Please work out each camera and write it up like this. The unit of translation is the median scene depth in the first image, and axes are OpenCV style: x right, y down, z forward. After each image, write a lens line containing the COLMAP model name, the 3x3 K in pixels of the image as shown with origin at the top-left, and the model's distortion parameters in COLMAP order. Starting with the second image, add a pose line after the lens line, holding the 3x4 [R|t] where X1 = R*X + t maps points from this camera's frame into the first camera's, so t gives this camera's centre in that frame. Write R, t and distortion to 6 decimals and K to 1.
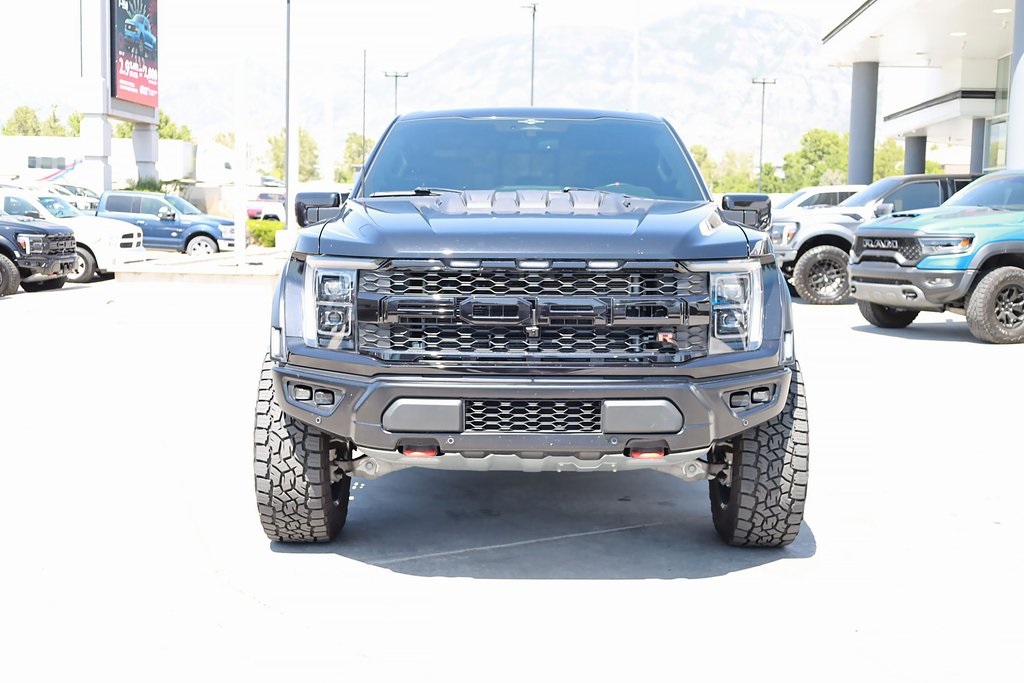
lens RADIAL K [[1299.8, 0, 511.2], [0, 1299.8, 342.3], [0, 0, 1]] dist [-0.022234, 0.000000]
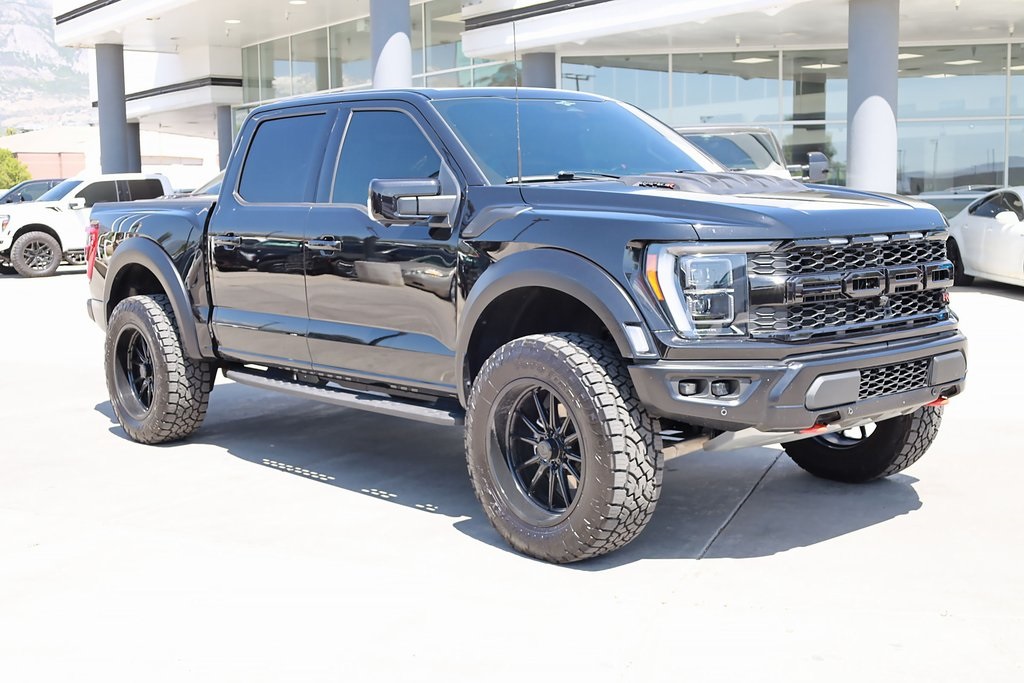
lens RADIAL K [[1377.4, 0, 511.6], [0, 1377.4, 340.8], [0, 0, 1]] dist [-0.085096, 0.000000]
pose [[0.730959, -0.090749, 0.676360, -0.787412], [0.090765, 0.995241, 0.035442, -0.035823], [-0.676358, 0.035483, 0.735718, 0.294525]]
